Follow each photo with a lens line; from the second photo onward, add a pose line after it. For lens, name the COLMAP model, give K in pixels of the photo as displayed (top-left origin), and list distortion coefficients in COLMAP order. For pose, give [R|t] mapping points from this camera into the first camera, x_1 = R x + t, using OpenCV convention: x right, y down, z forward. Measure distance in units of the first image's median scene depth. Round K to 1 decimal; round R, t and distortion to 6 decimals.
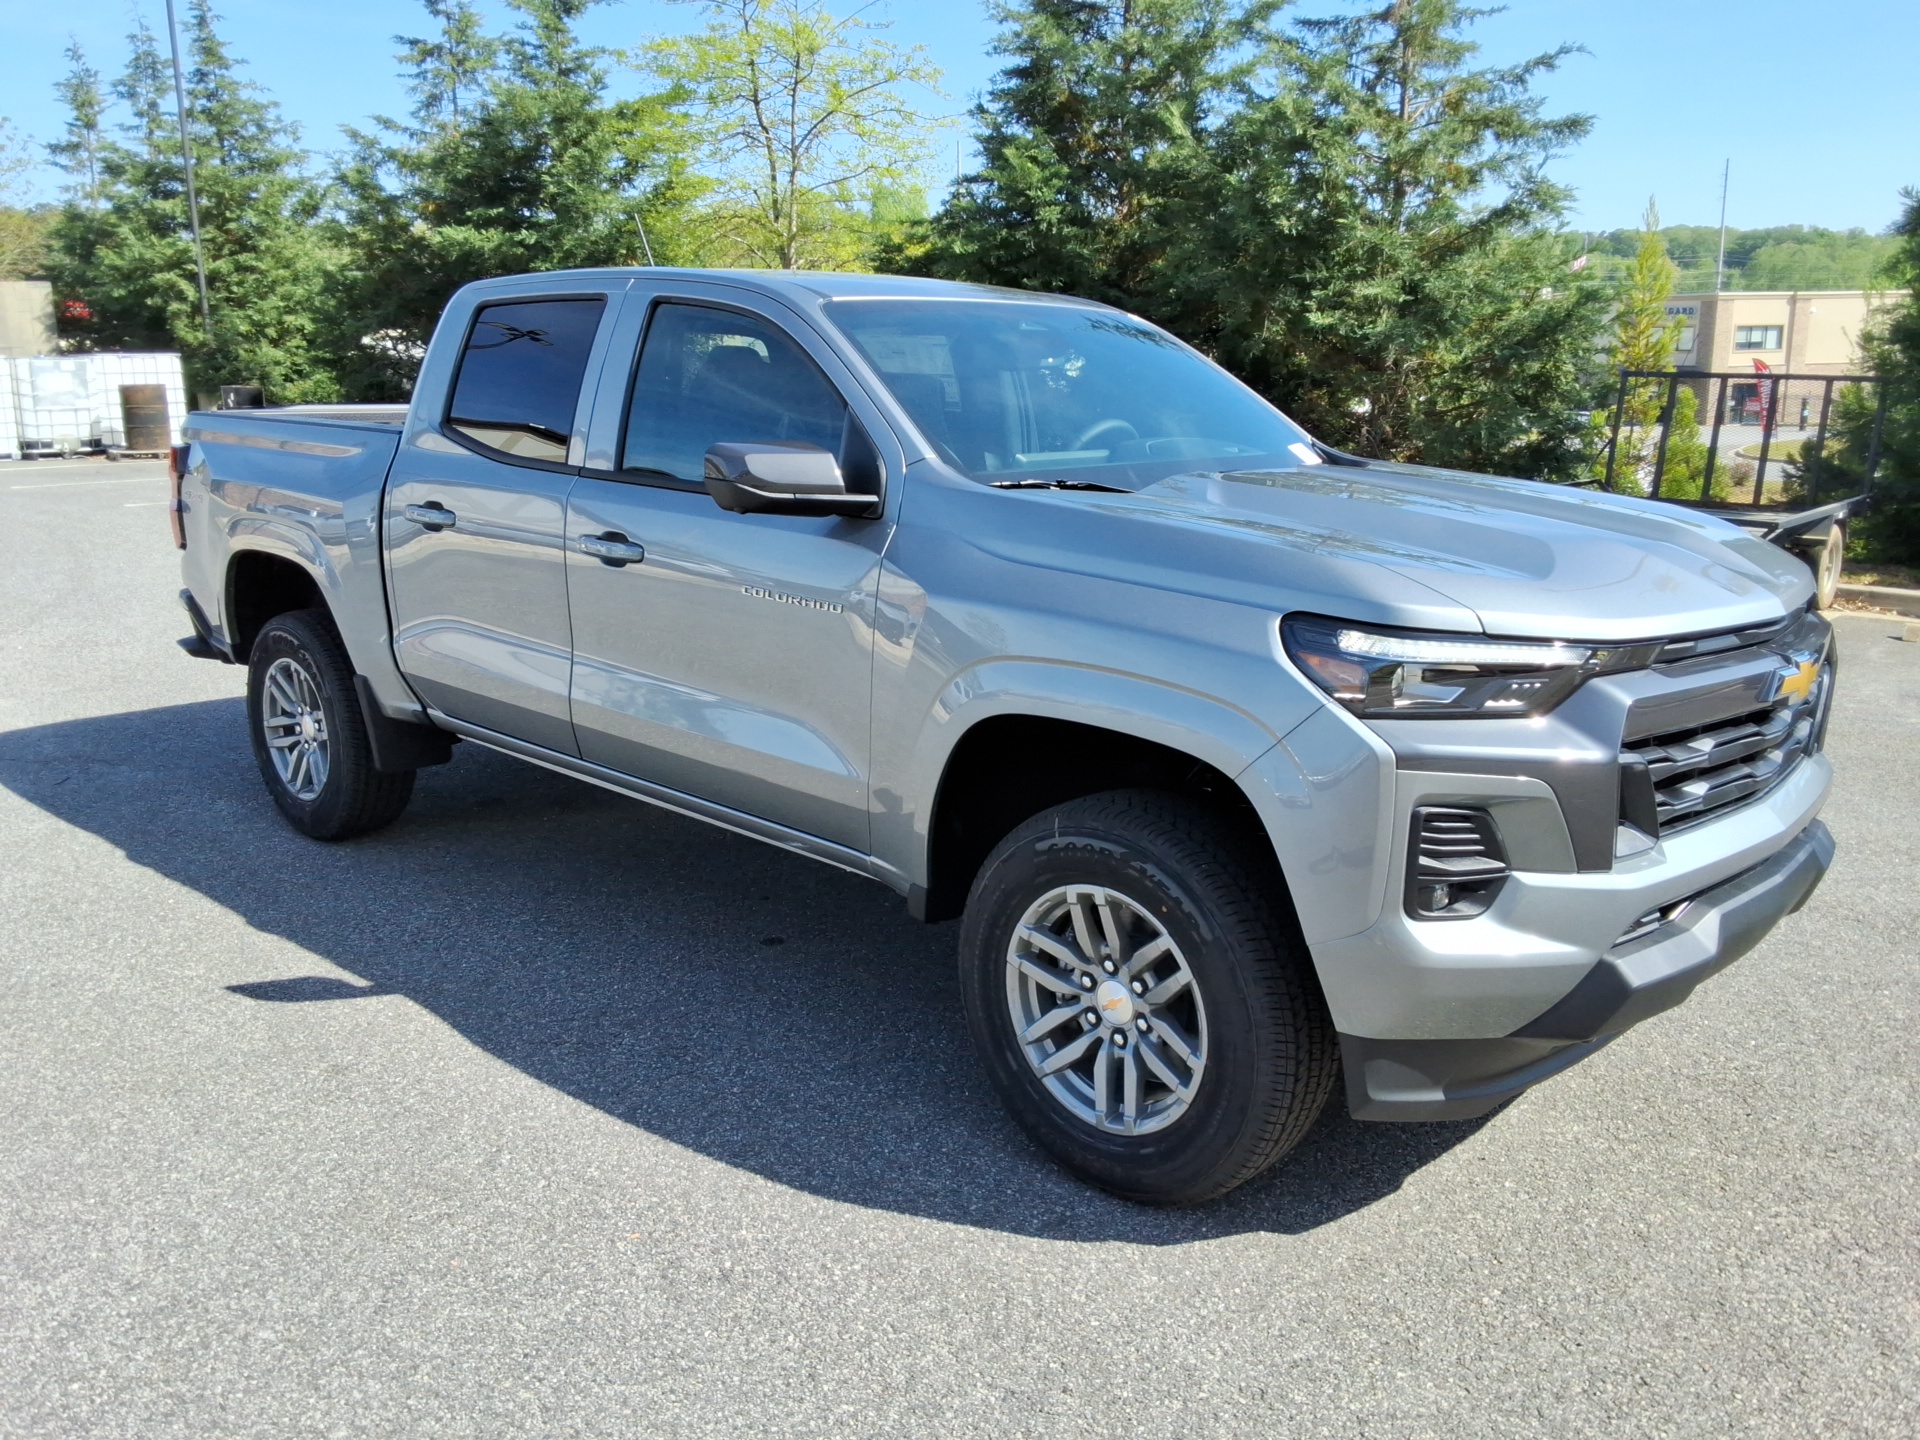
lens RADIAL K [[1559.7, 0, 944.5], [0, 1559.7, 717.0], [0, 0, 1]] dist [0.098695, -0.156202]
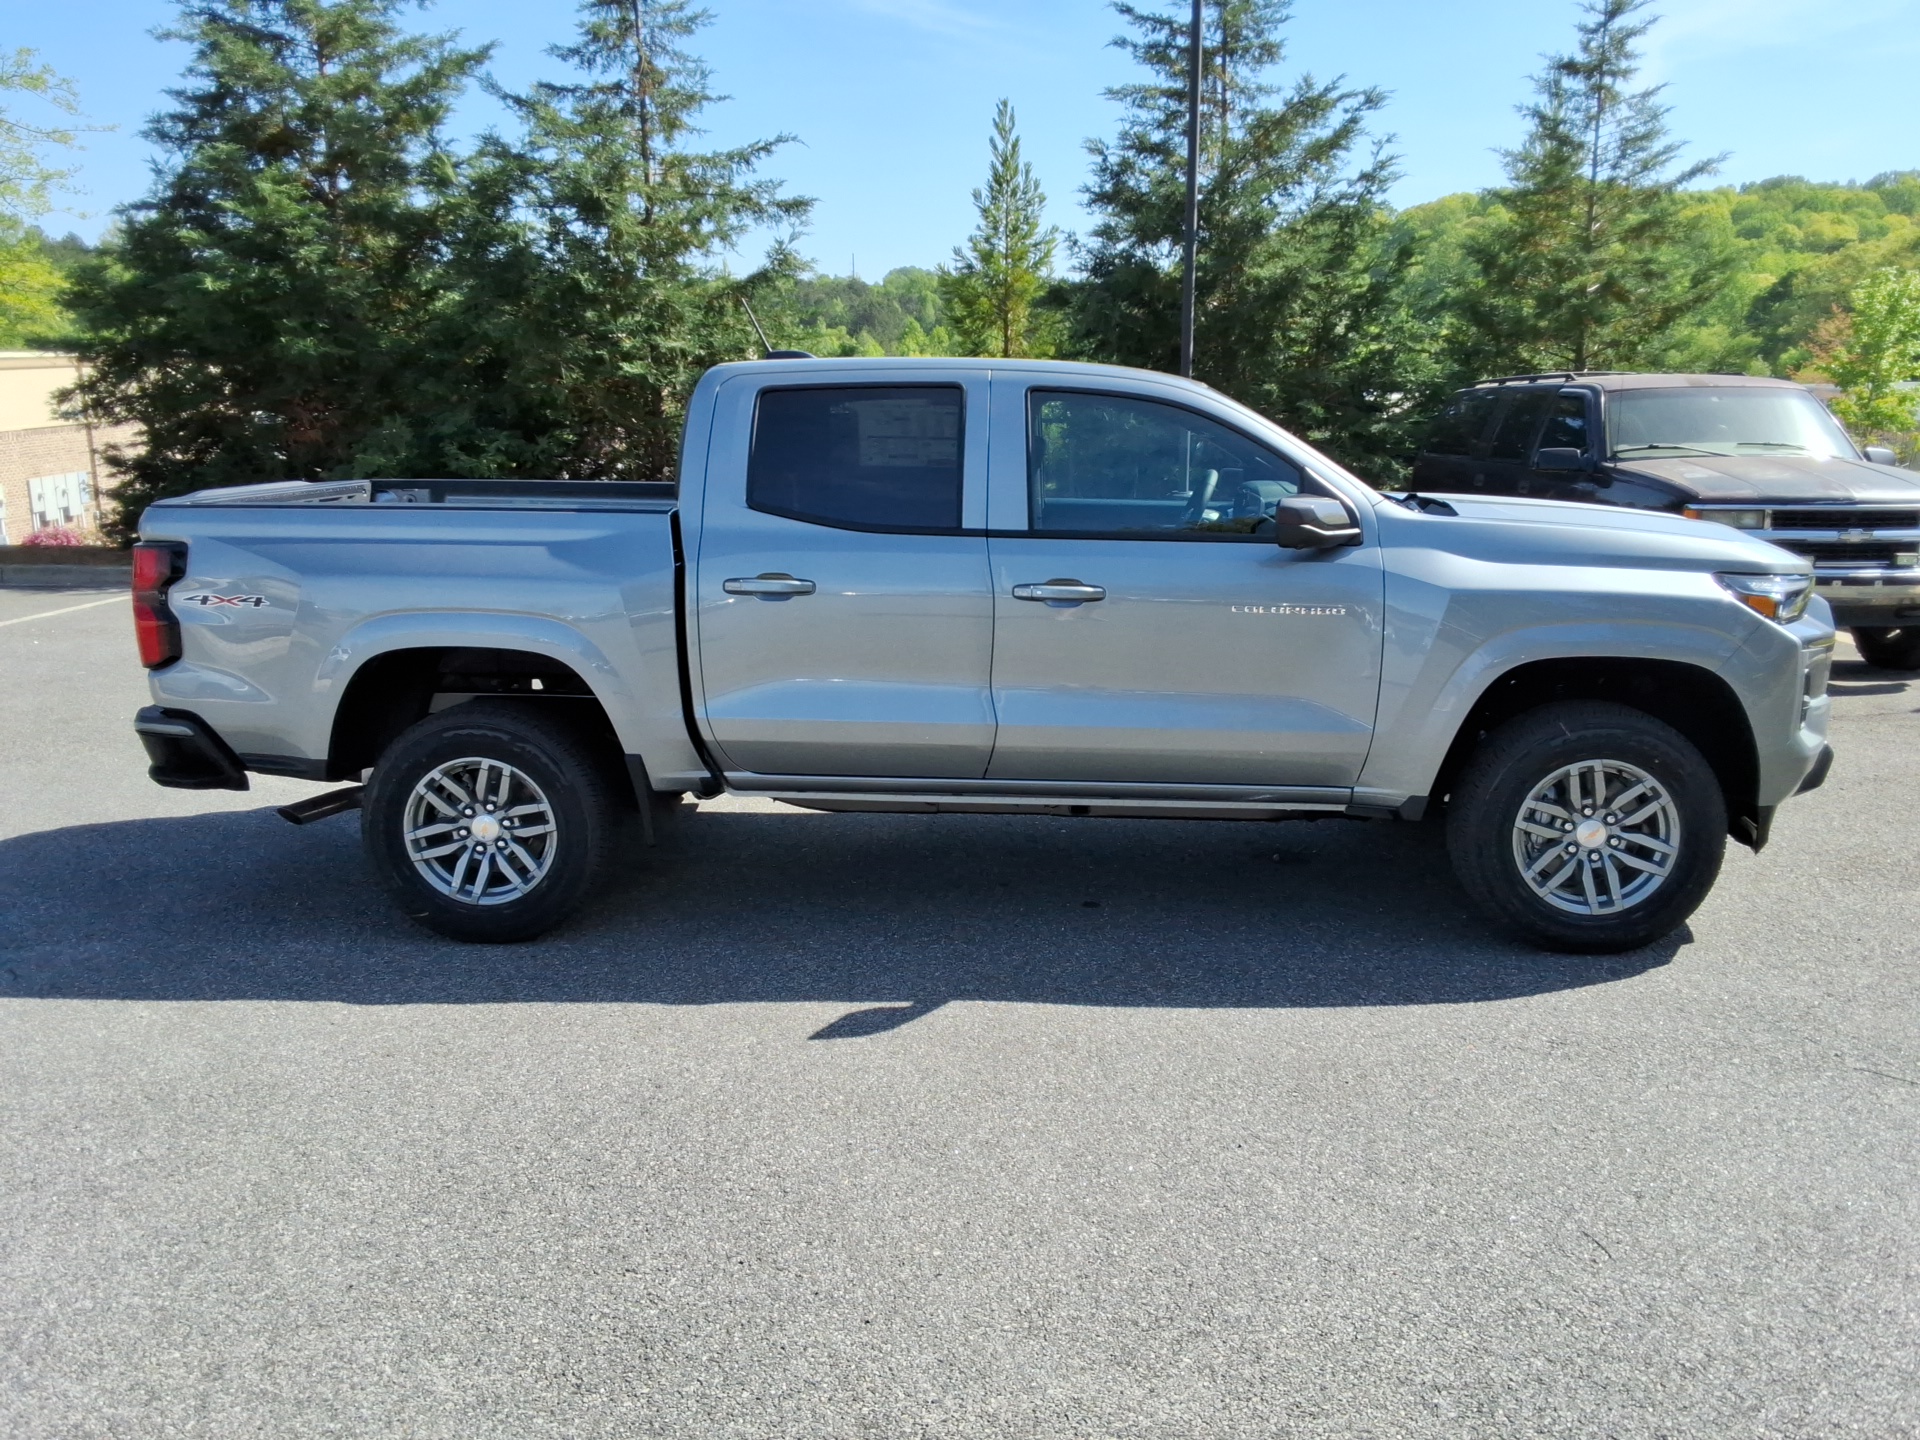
lens RADIAL K [[1559.7, 0, 963.5], [0, 1559.7, 729.9], [0, 0, 1]] dist [0.098695, -0.156202]
pose [[0.766333, -0.144683, 0.625940, -0.108223], [0.152243, 0.987456, 0.041855, -0.006610], [-0.624144, 0.063220, 0.778747, 0.012678]]
